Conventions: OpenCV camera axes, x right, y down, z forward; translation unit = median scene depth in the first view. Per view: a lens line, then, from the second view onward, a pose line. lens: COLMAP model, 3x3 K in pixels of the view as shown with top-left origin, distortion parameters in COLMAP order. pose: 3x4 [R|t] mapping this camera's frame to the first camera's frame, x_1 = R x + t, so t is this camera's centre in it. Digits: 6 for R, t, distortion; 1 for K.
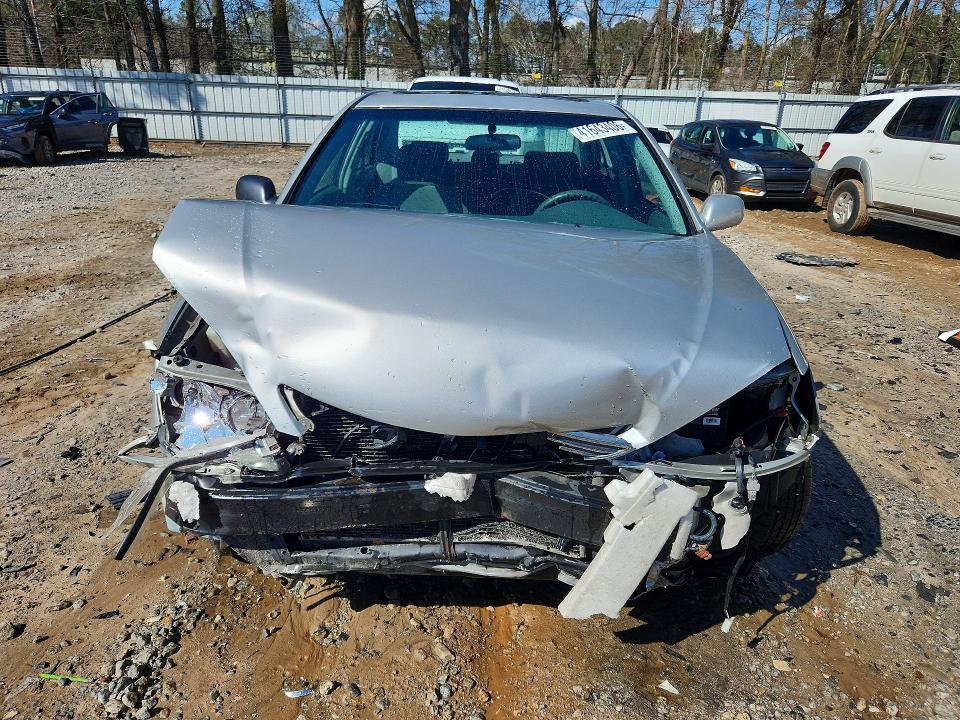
lens RADIAL K [[651.8, 0, 480.0], [0, 651.8, 360.0], [0, 0, 1]] dist [0.083056, -0.086081]
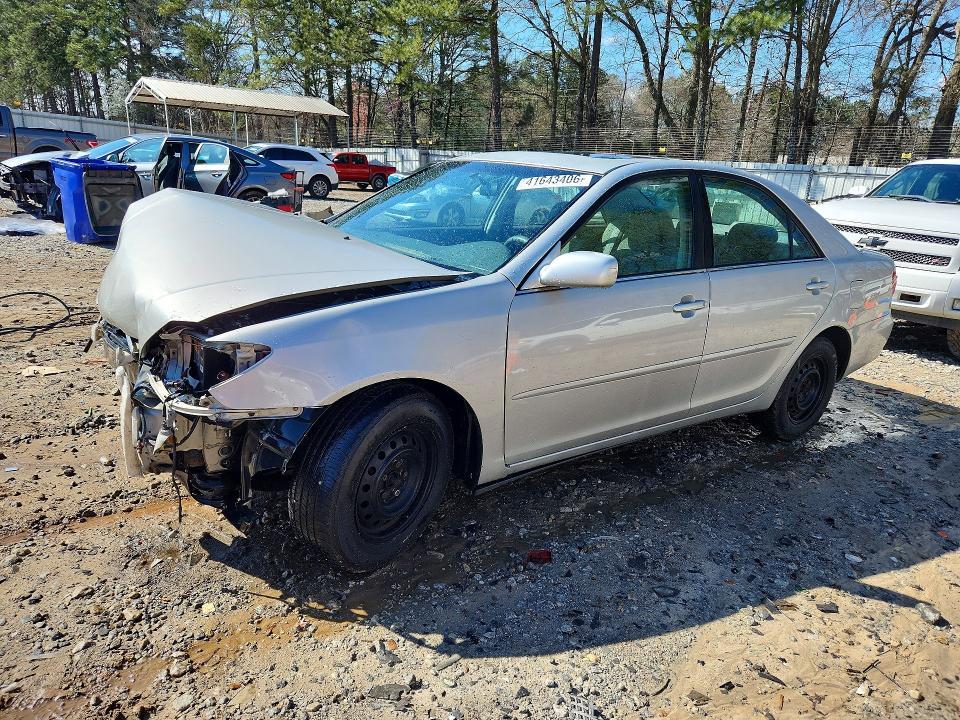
lens RADIAL K [[651.8, 0, 480.0], [0, 651.8, 360.0], [0, 0, 1]] dist [0.083056, -0.086081]
pose [[0.582296, 0.222029, -0.782070, 1.065629], [-0.318461, 0.947401, 0.031854, -0.107689], [0.748007, 0.230510, 0.622375, 0.345549]]
